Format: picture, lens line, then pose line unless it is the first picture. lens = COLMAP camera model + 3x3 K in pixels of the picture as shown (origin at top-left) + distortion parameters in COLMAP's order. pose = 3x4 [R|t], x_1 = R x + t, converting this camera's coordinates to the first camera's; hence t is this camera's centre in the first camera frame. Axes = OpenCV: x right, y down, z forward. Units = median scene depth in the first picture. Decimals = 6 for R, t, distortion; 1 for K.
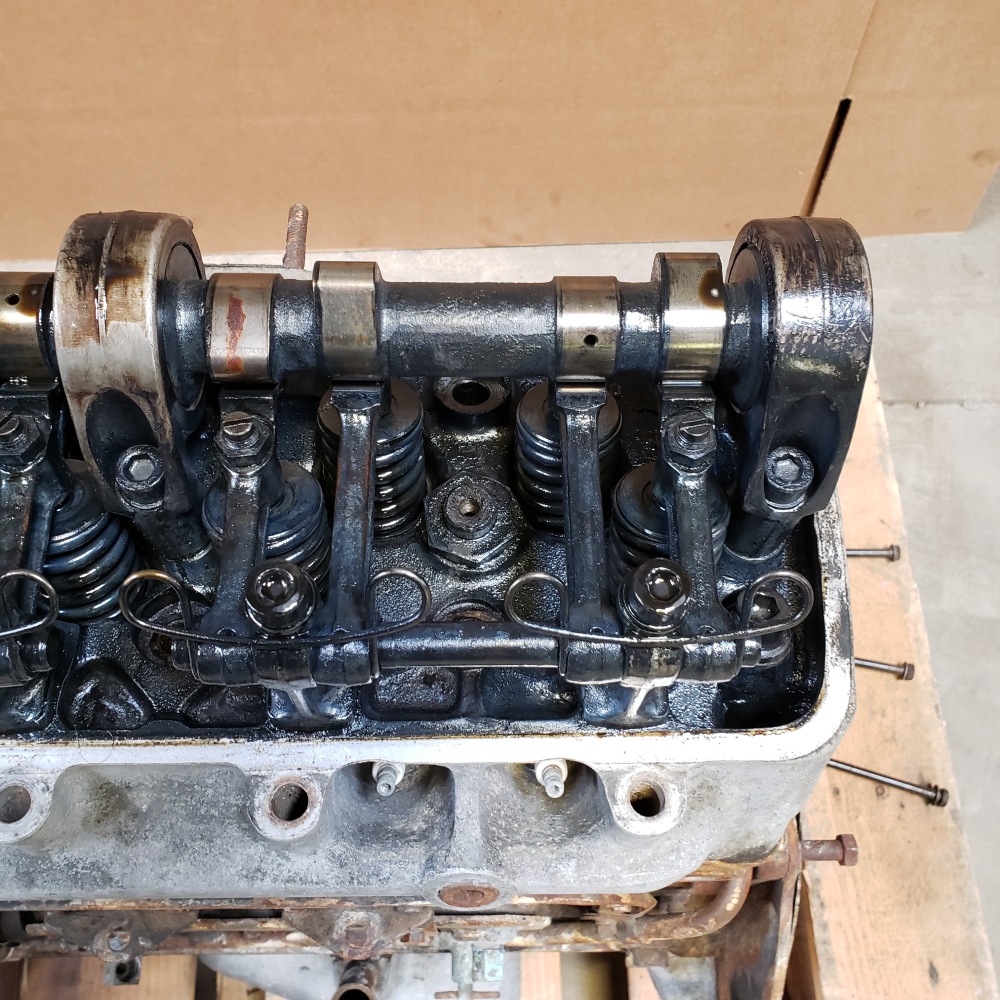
lens RADIAL K [[1055.7, 0, 492.4], [0, 1055.7, 498.2], [0, 0, 1]] dist [0.009281, 0.000000]
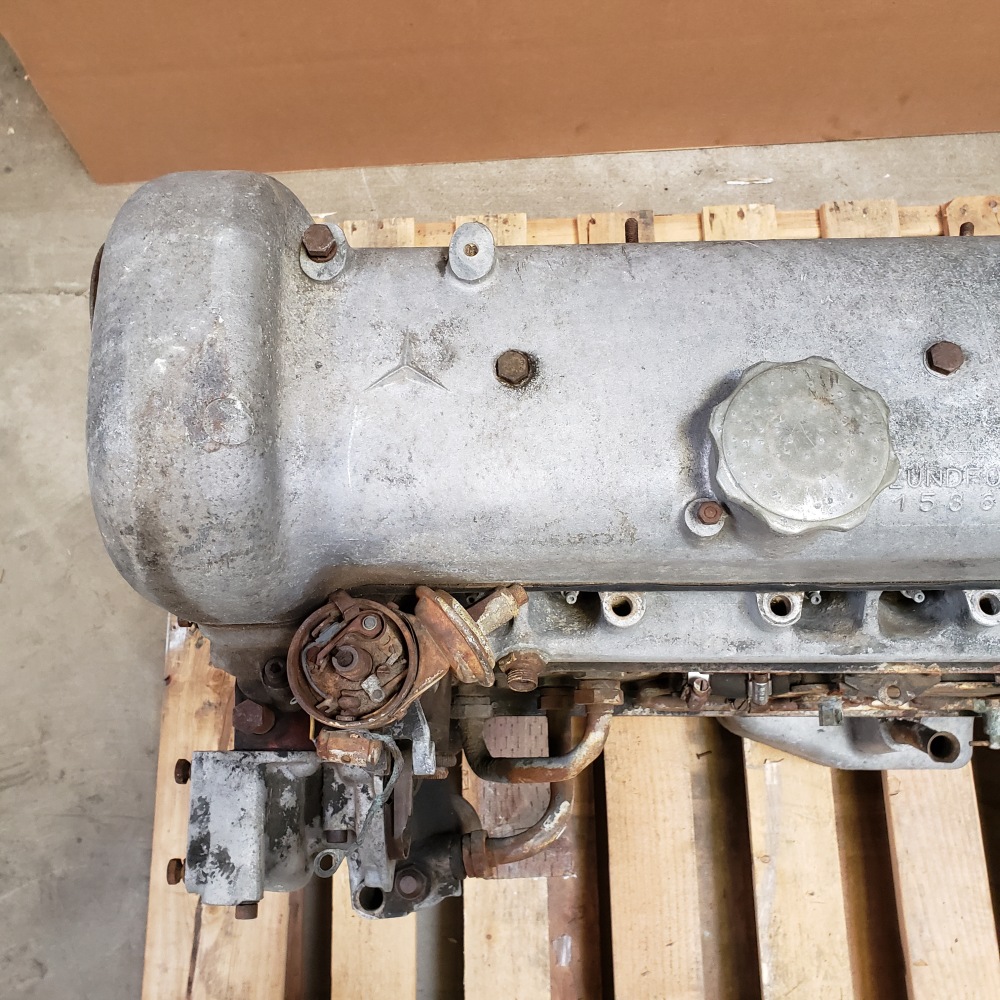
lens RADIAL K [[1055.7, 0, 506.1], [0, 1055.7, 495.3], [0, 0, 1]] dist [0.009281, 0.000000]
pose [[0.999235, -0.006095, -0.038642, -0.433509], [0.011955, 0.988111, 0.153279, -0.059669], [0.037248, -0.153624, 0.987427, -0.263466]]
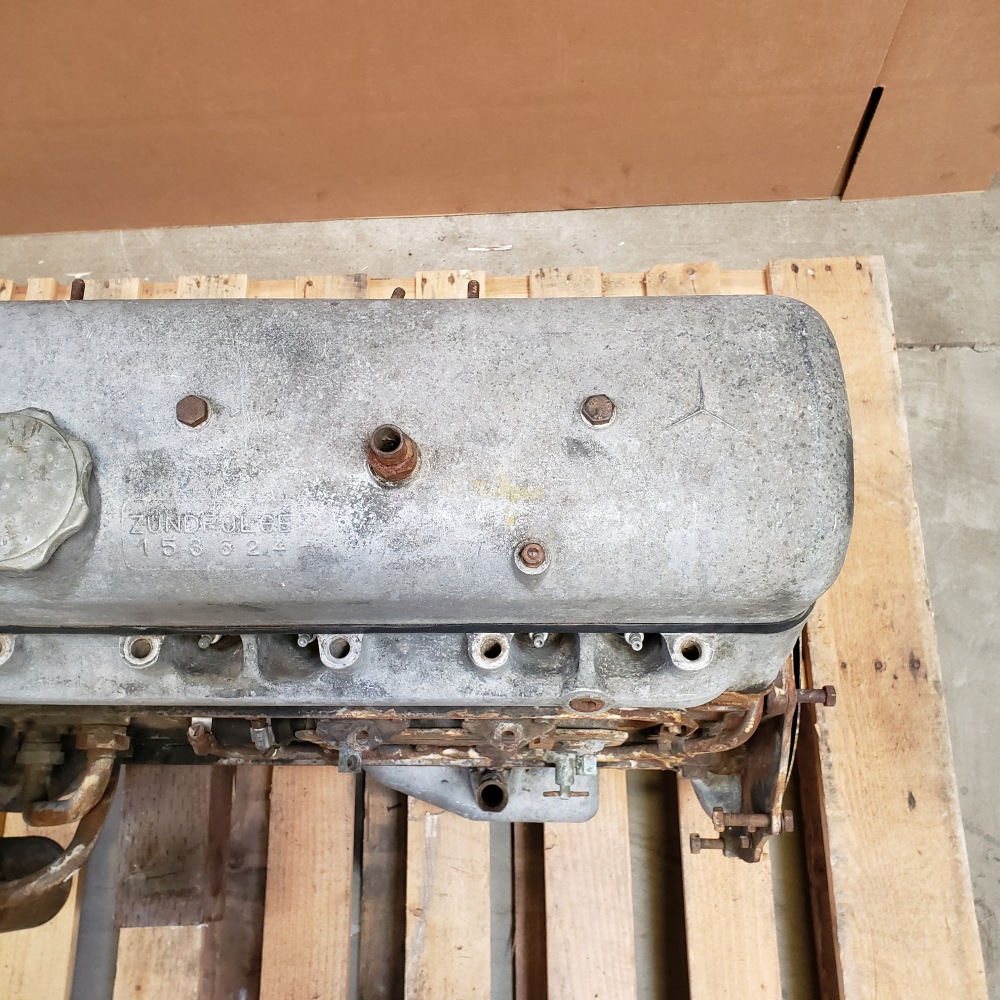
lens RADIAL K [[1055.7, 0, 502.7], [0, 1055.7, 503.3], [0, 0, 1]] dist [0.009281, 0.000000]
pose [[0.999116, 0.003464, -0.041885, -0.035603], [0.000905, 0.994594, 0.103841, -0.053167], [0.042019, -0.103787, 0.993712, -0.277391]]
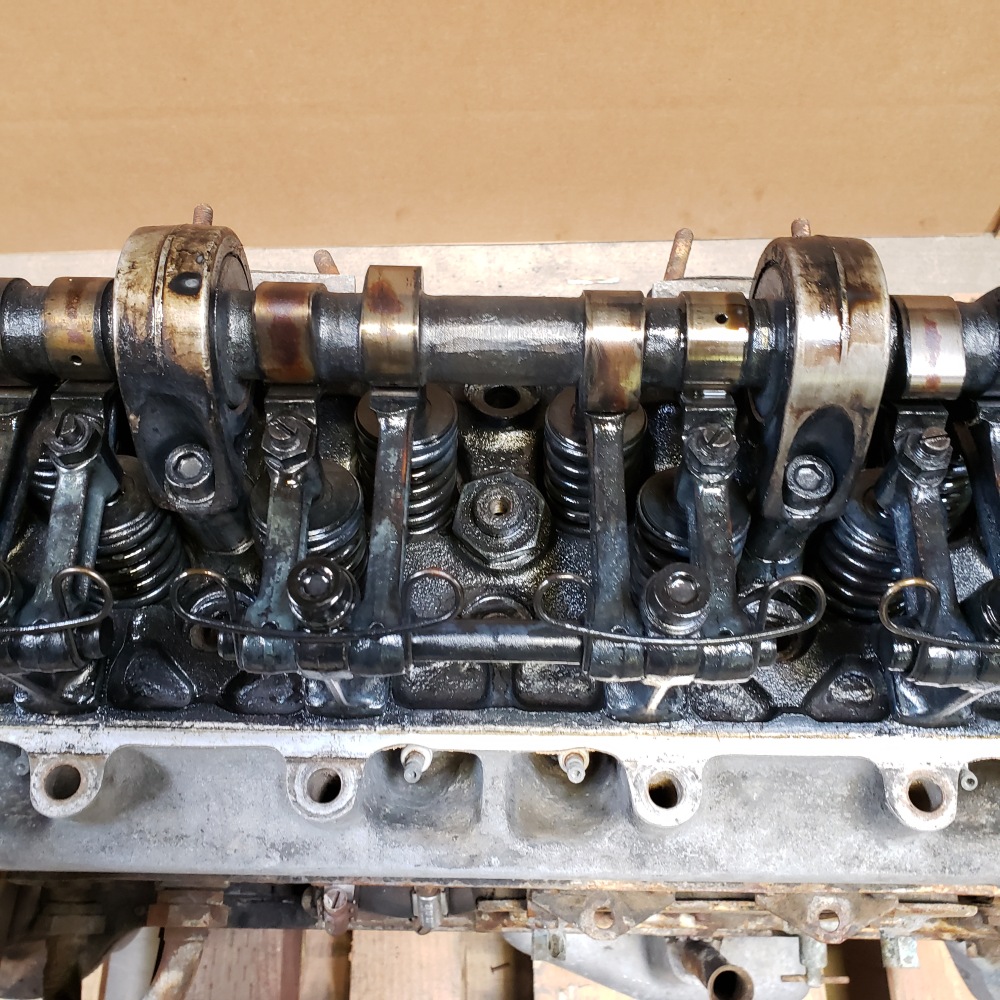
lens RADIAL K [[1055.7, 0, 503.4], [0, 1055.7, 499.7], [0, 0, 1]] dist [0.009281, 0.000000]
pose [[0.999768, 0.016717, -0.013546, -0.222117], [-0.016519, 0.999757, 0.014584, -0.004936], [0.013787, -0.014357, 0.999802, -0.019287]]
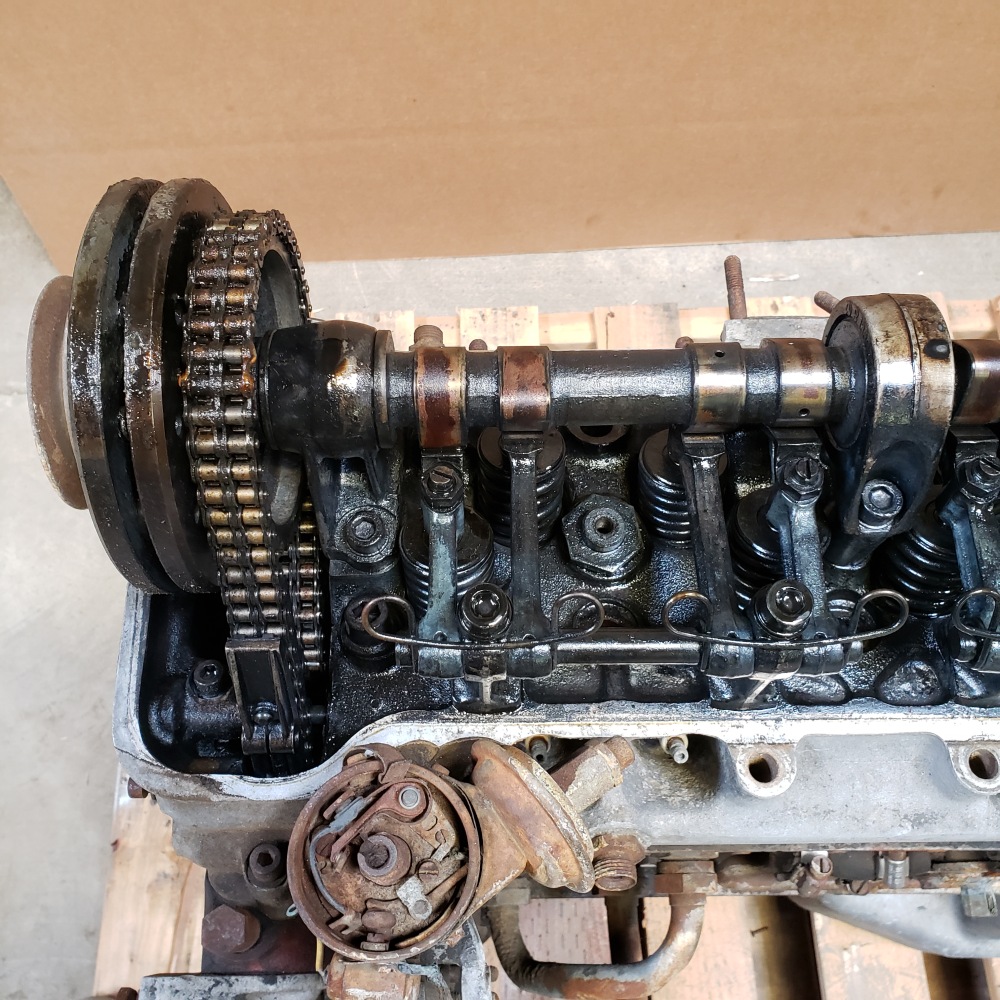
lens RADIAL K [[1055.7, 0, 506.8], [0, 1055.7, 495.0], [0, 0, 1]] dist [0.009281, 0.000000]
pose [[0.999918, -0.012077, -0.004216, -0.495170], [0.012201, 0.999456, 0.030630, -0.026257], [0.003844, -0.030679, 0.999522, -0.088470]]
